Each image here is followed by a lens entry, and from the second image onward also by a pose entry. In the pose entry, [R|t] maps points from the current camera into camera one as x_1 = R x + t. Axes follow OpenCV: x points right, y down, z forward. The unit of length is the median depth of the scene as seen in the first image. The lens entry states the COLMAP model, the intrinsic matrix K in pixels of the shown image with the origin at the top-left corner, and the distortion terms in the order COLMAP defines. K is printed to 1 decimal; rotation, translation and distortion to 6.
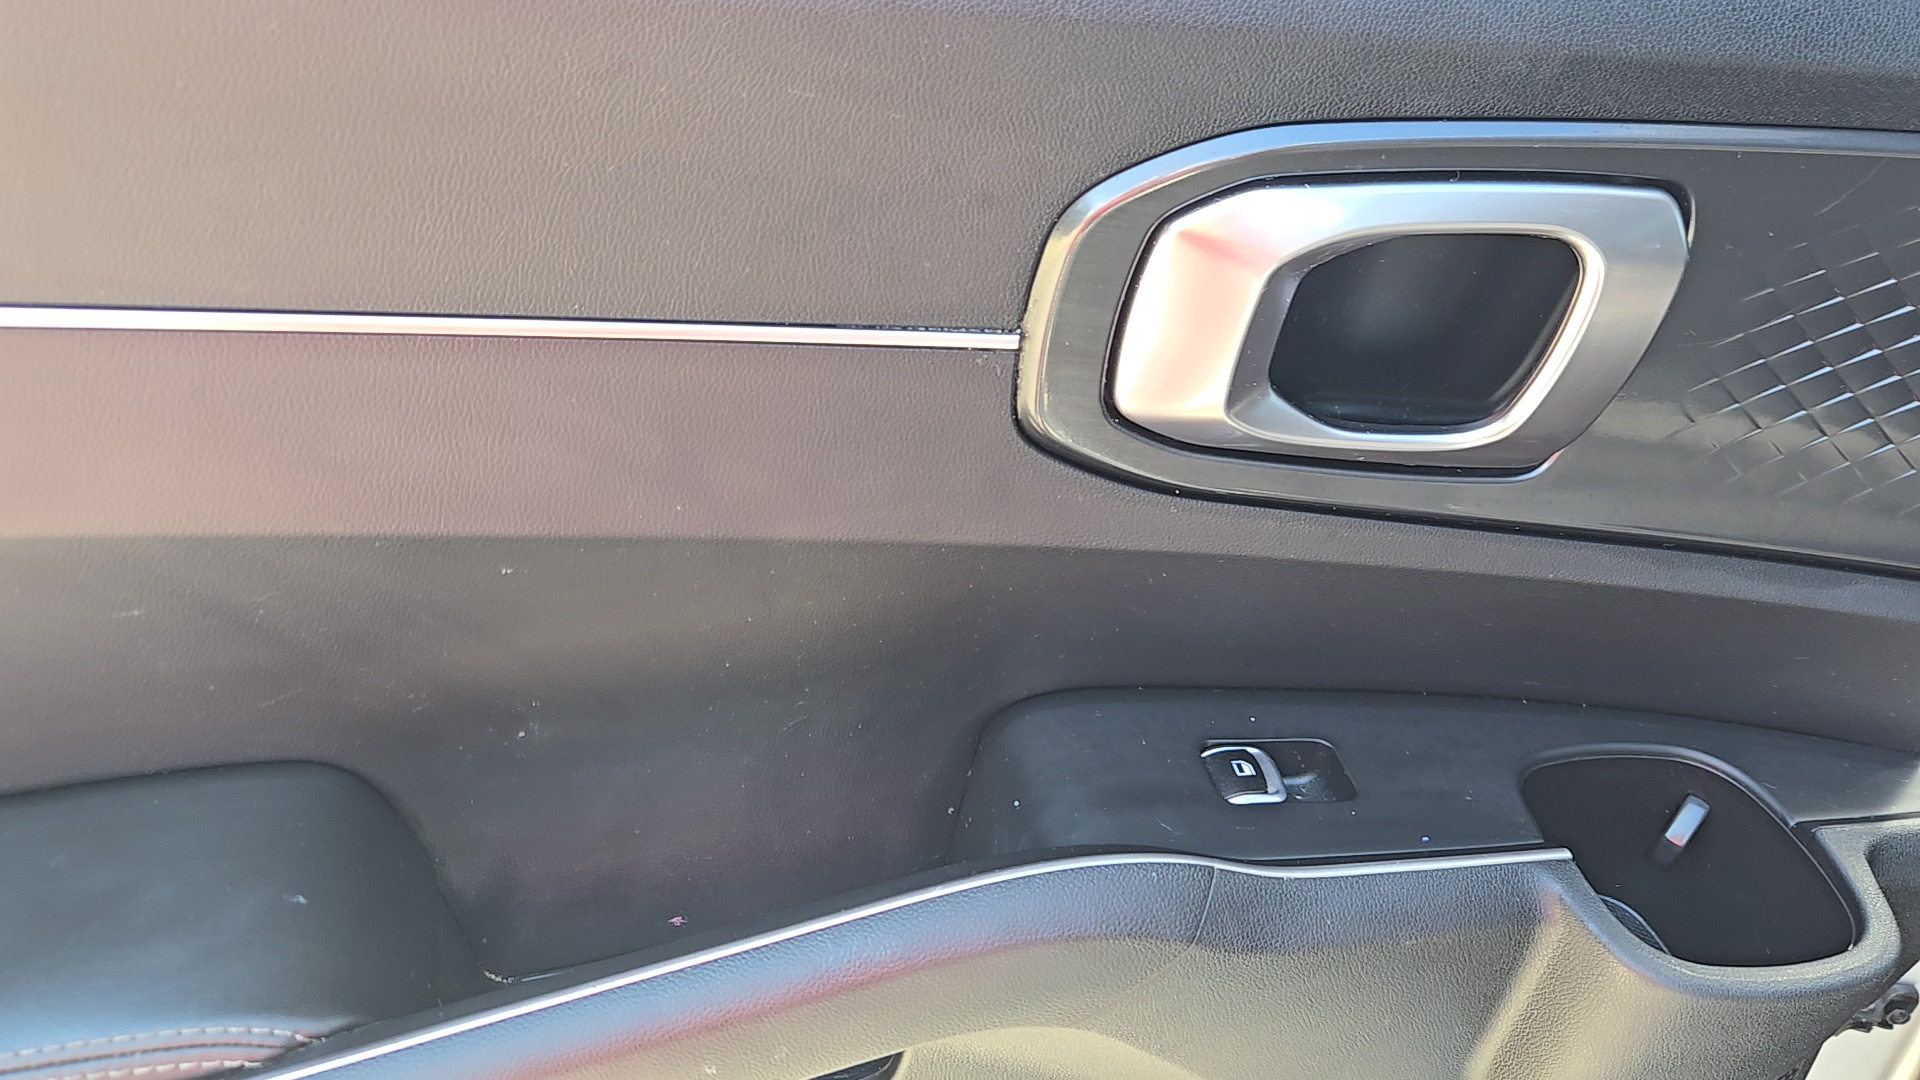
lens RADIAL K [[1635.7, 0, 956.5], [0, 1635.7, 531.6], [0, 0, 1]] dist [-0.013423, 0.001414]
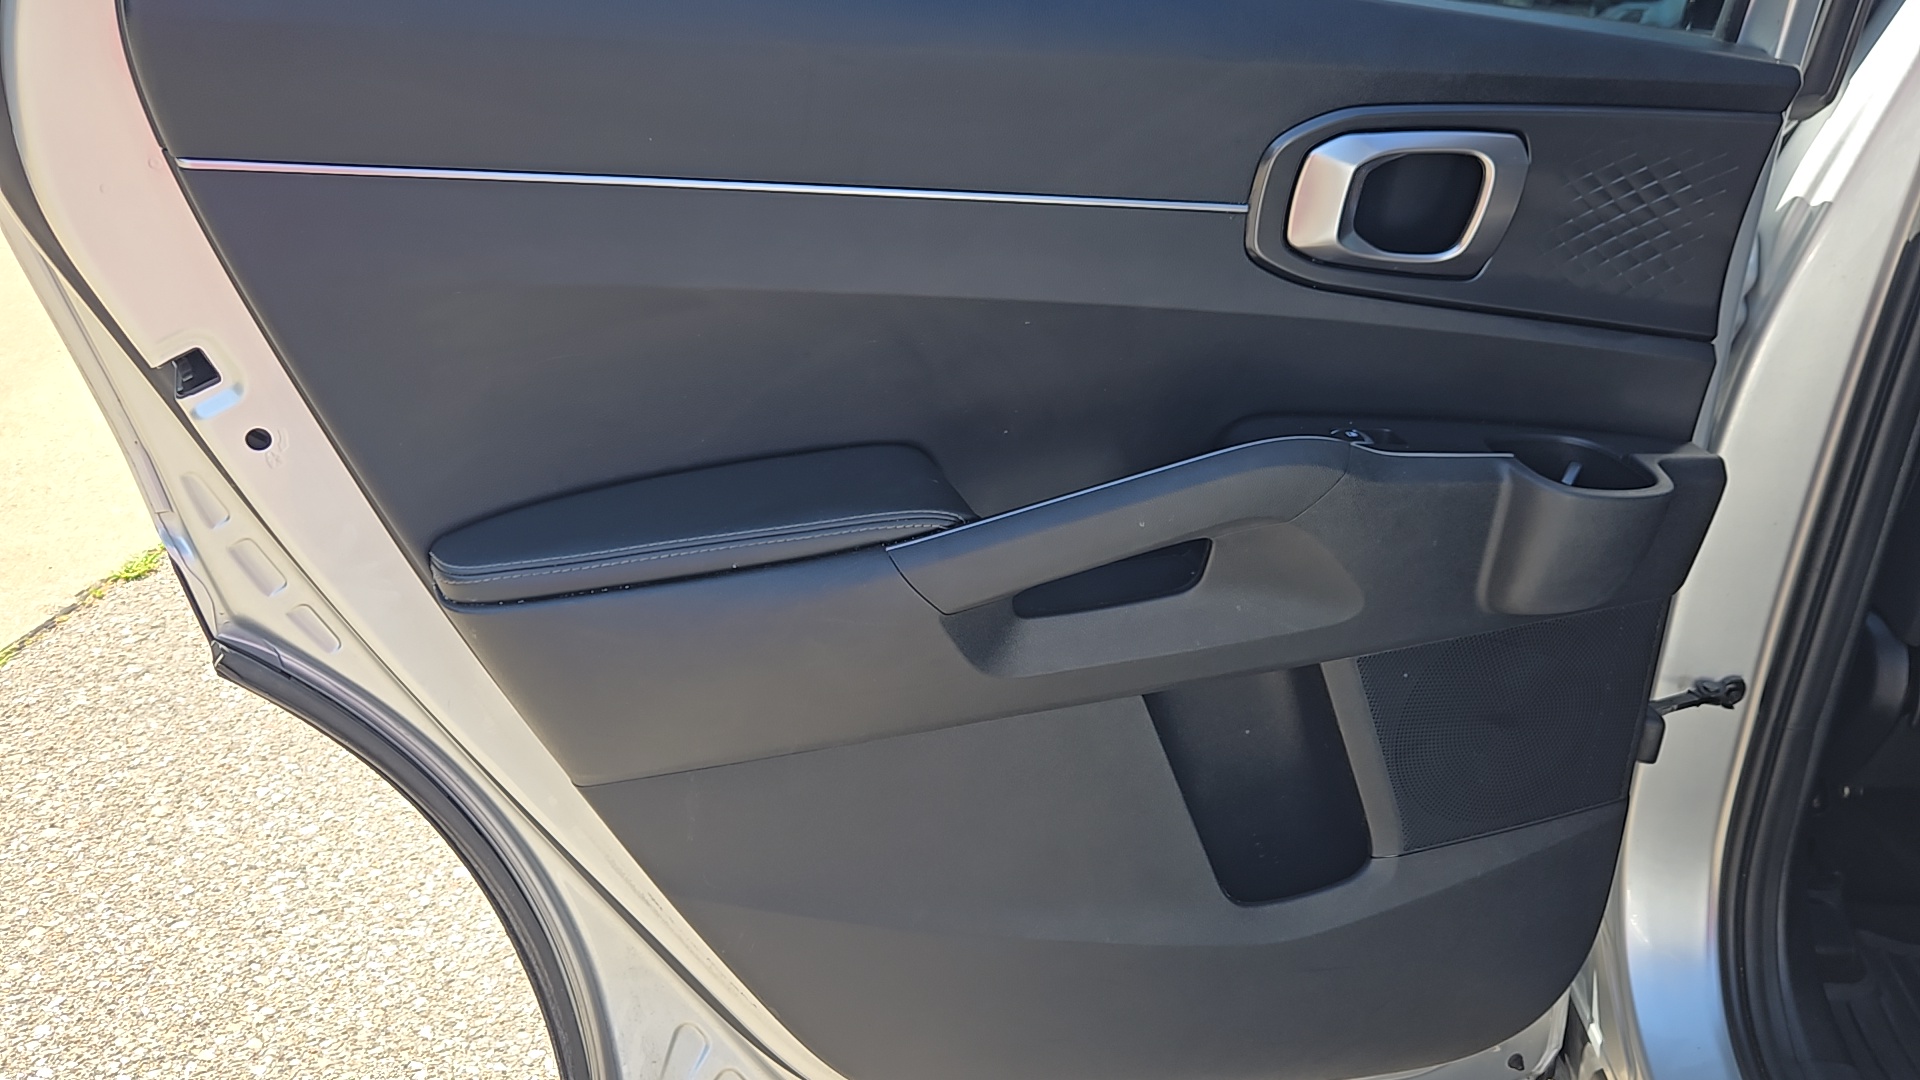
lens RADIAL K [[1610.9, 0, 944.3], [0, 1610.9, 534.2], [0, 0, 1]] dist [0.018242, 0.005544]
pose [[0.998304, -0.048881, 0.031625, -0.475105], [0.054208, 0.978560, -0.198702, 0.747097], [-0.021234, 0.200079, 0.979550, -1.117075]]
